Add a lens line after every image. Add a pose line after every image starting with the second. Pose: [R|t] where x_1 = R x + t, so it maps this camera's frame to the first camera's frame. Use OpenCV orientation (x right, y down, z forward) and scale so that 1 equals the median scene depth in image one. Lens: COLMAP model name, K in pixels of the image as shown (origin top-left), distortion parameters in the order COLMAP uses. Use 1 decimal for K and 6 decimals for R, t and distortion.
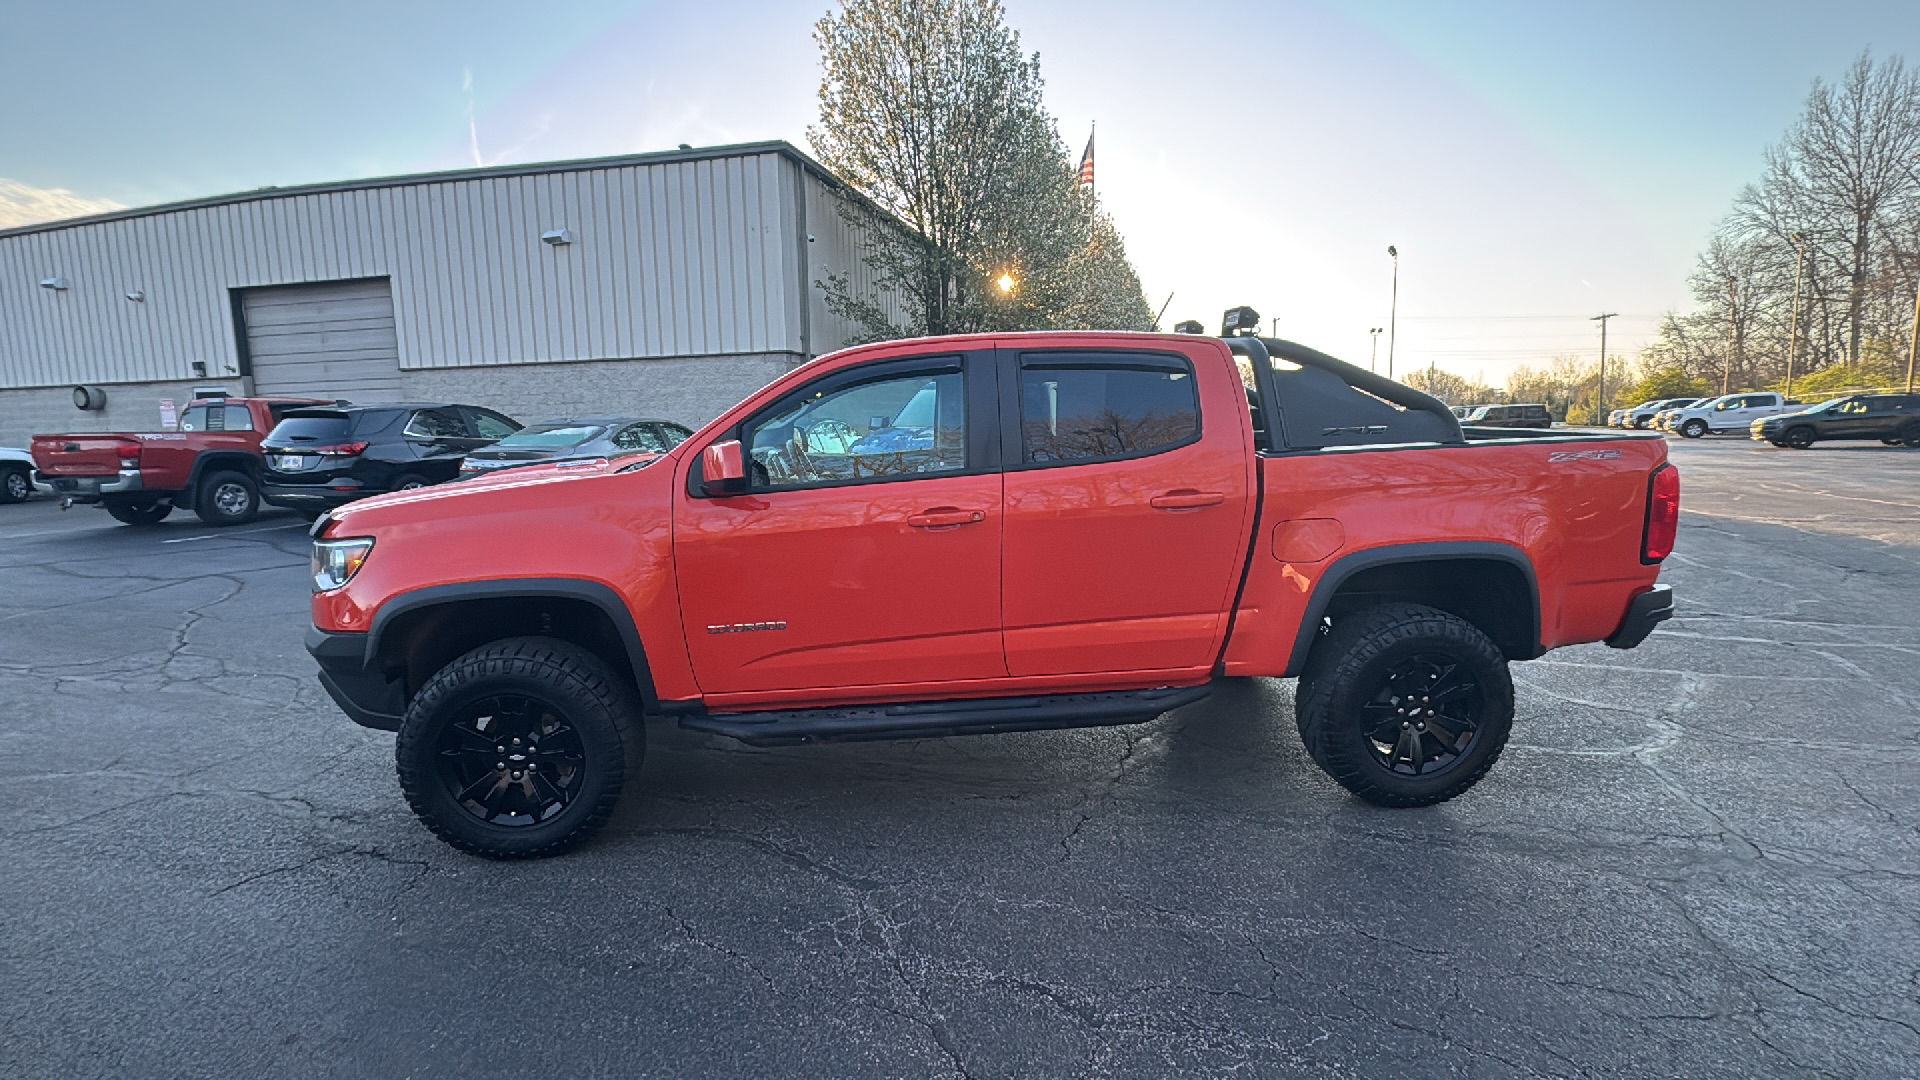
lens RADIAL K [[872.6, 0, 960.0], [0, 872.6, 540.0], [0, 0, 1]] dist [-0.000974, -0.000998]
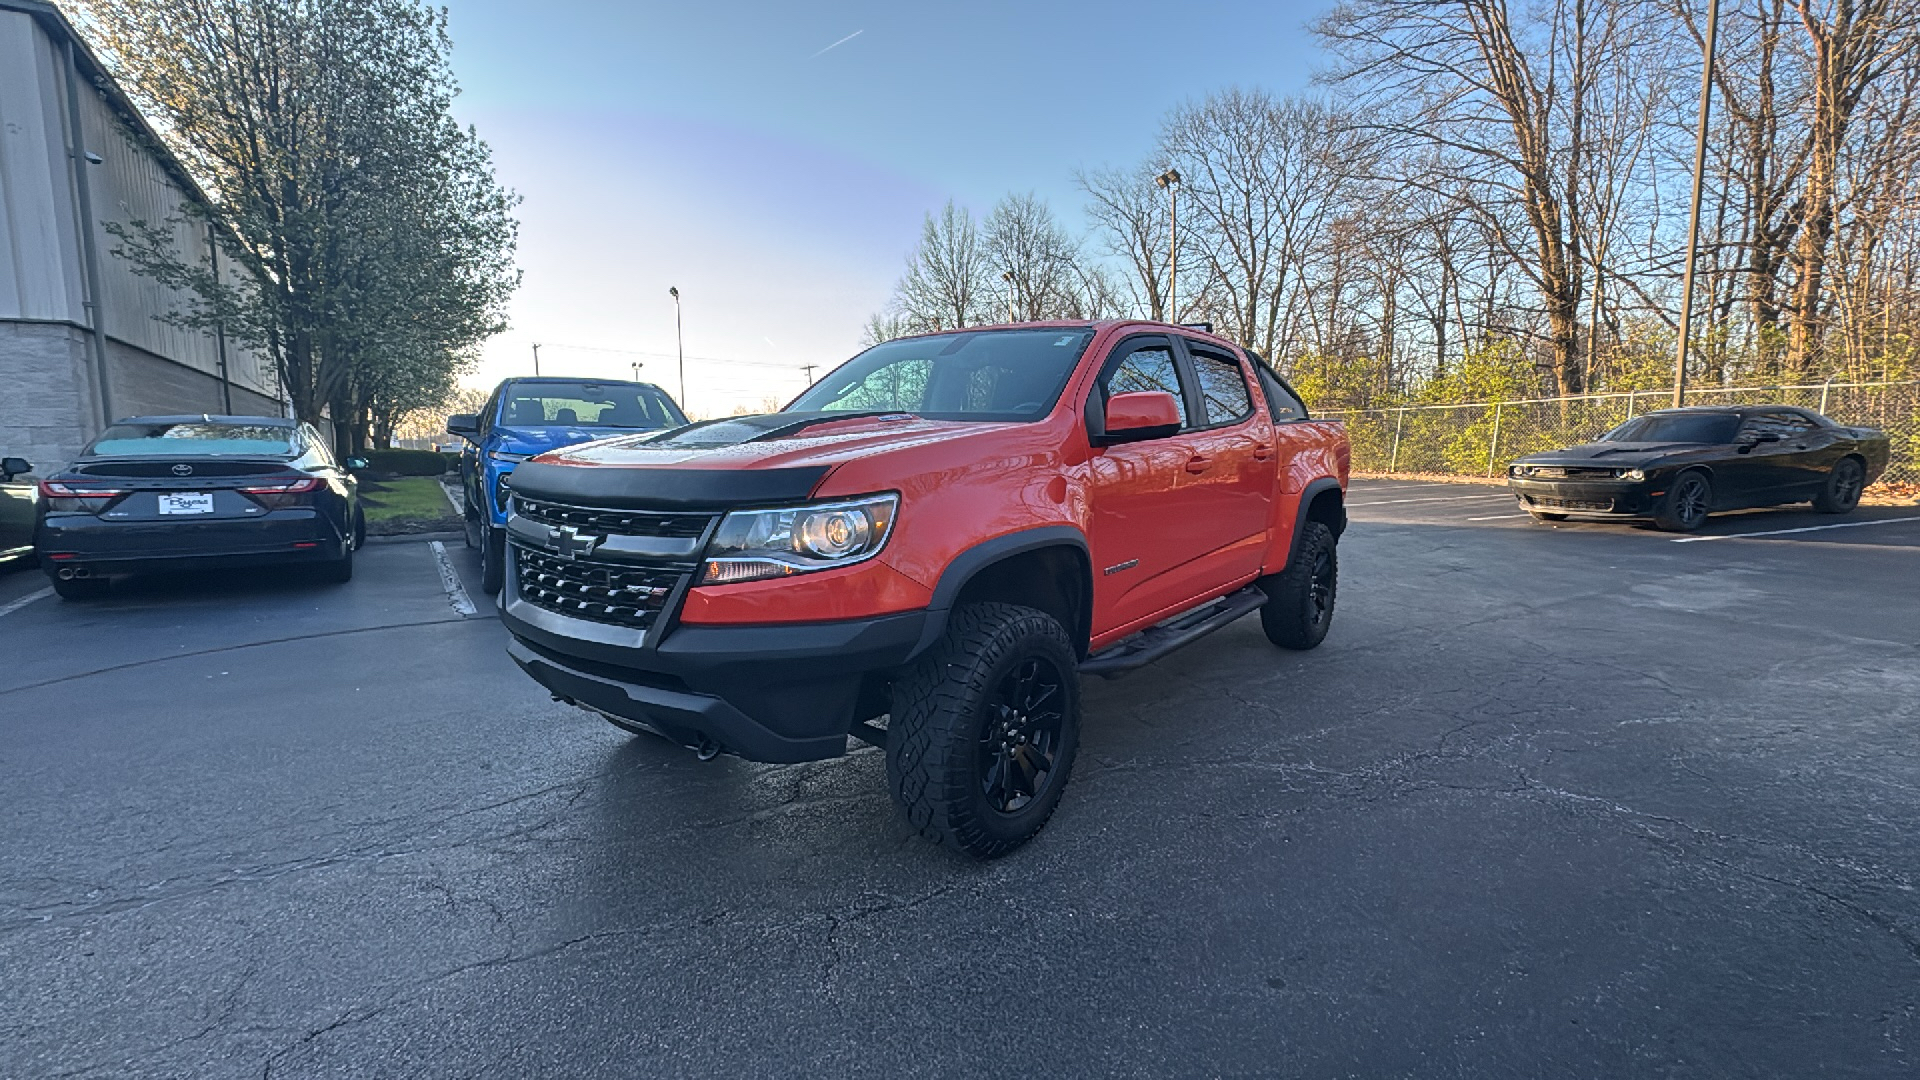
lens RADIAL K [[869.9, 0, 960.0], [0, 869.9, 540.0], [0, 0, 1]] dist [-0.002225, -0.000085]
pose [[0.679047, -0.072482, 0.730508, -0.672066], [0.098859, 0.995078, 0.006838, 0.022825], [-0.727408, 0.067573, 0.682870, 0.234335]]
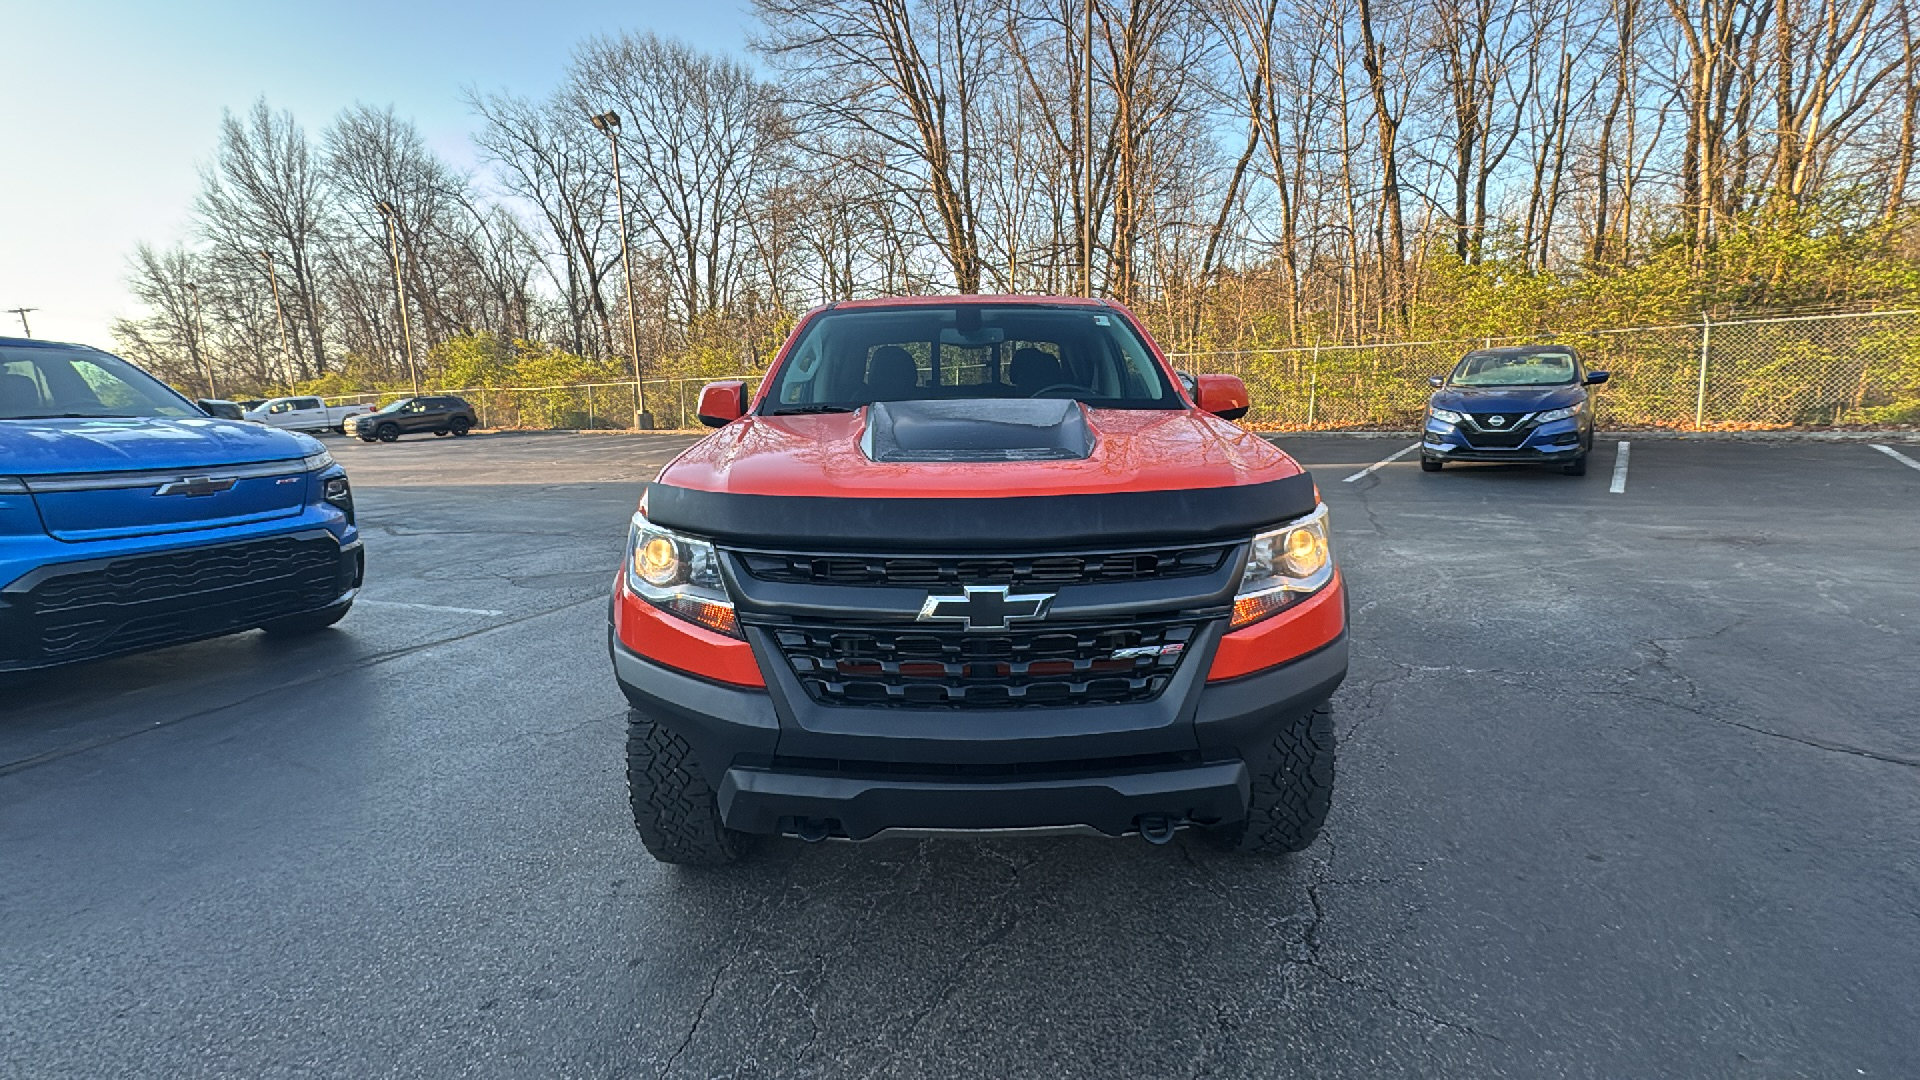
lens RADIAL K [[871.4, 0, 953.1], [0, 871.4, 538.0], [0, 0, 1]] dist [0.000580, -0.000734]
pose [[0.097722, -0.153874, 0.983246, -0.793141], [0.165790, 0.976687, 0.136370, -0.065314], [-0.981307, 0.149686, 0.120955, 0.671791]]
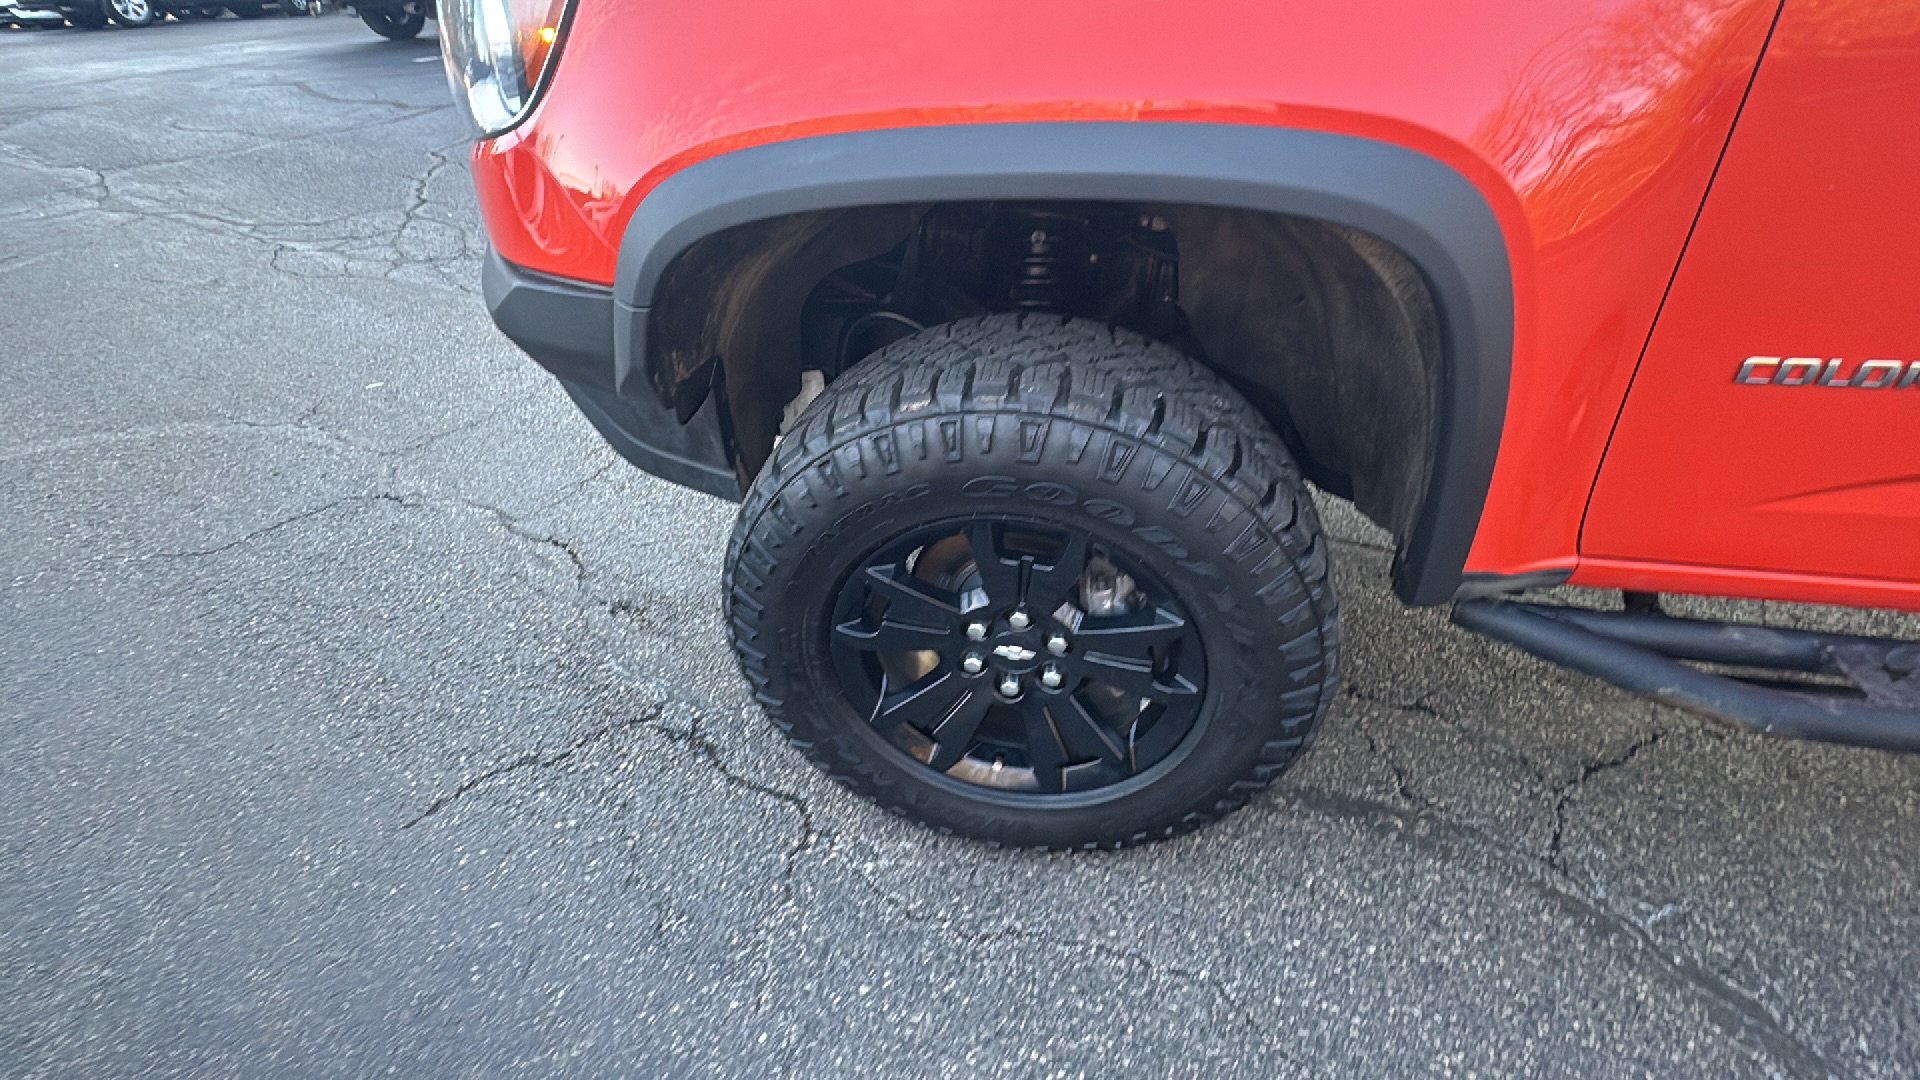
lens RADIAL K [[872.6, 0, 960.0], [0, 872.6, 540.0], [0, 0, 1]] dist [-0.000974, -0.000998]
pose [[0.962070, 0.154294, -0.224977, -0.257003], [-0.035541, 0.888549, 0.457403, 0.020677], [0.270477, -0.432058, 0.860330, 0.392705]]
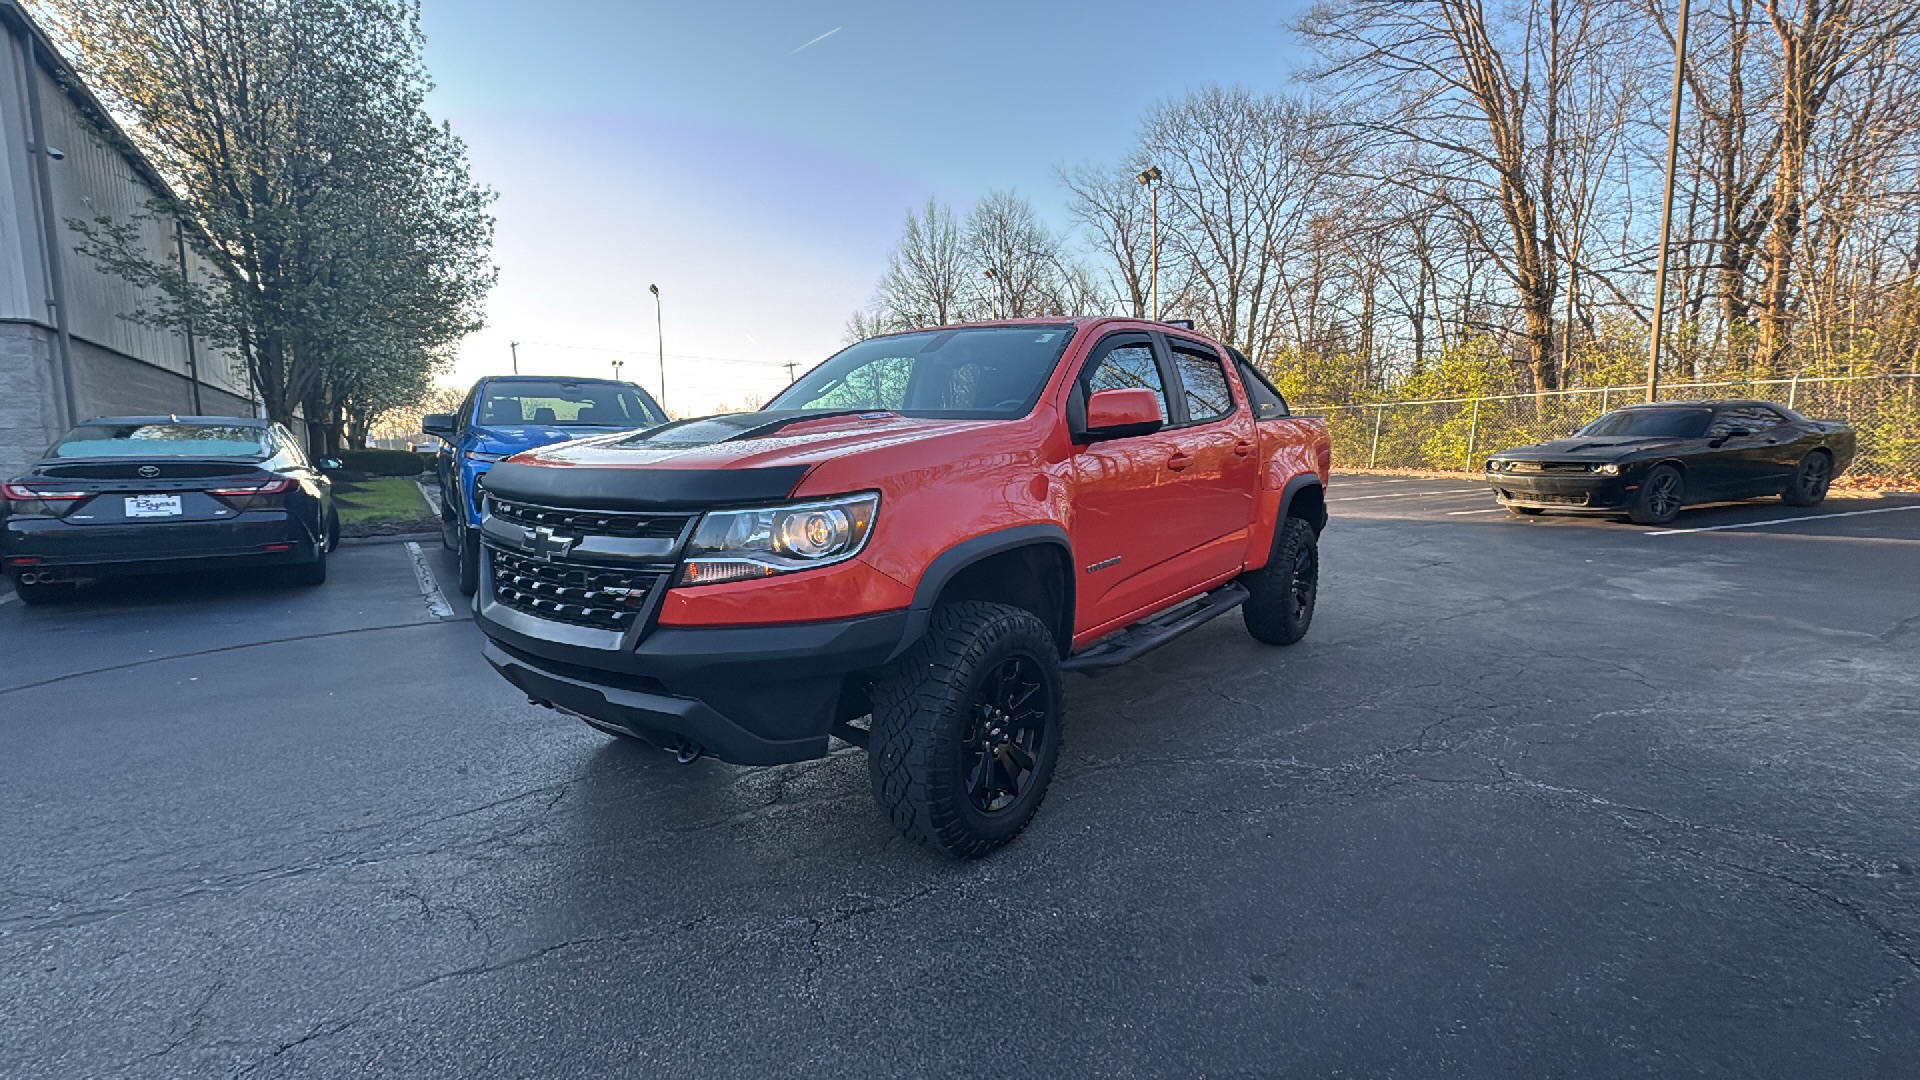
lens RADIAL K [[869.9, 0, 960.0], [0, 869.9, 540.0], [0, 0, 1]] dist [-0.002225, -0.000085]
pose [[0.664881, -0.079090, 0.742750, -0.669230], [0.105102, 0.994391, 0.011803, 0.022214], [-0.739518, 0.070217, 0.669464, 0.235141]]
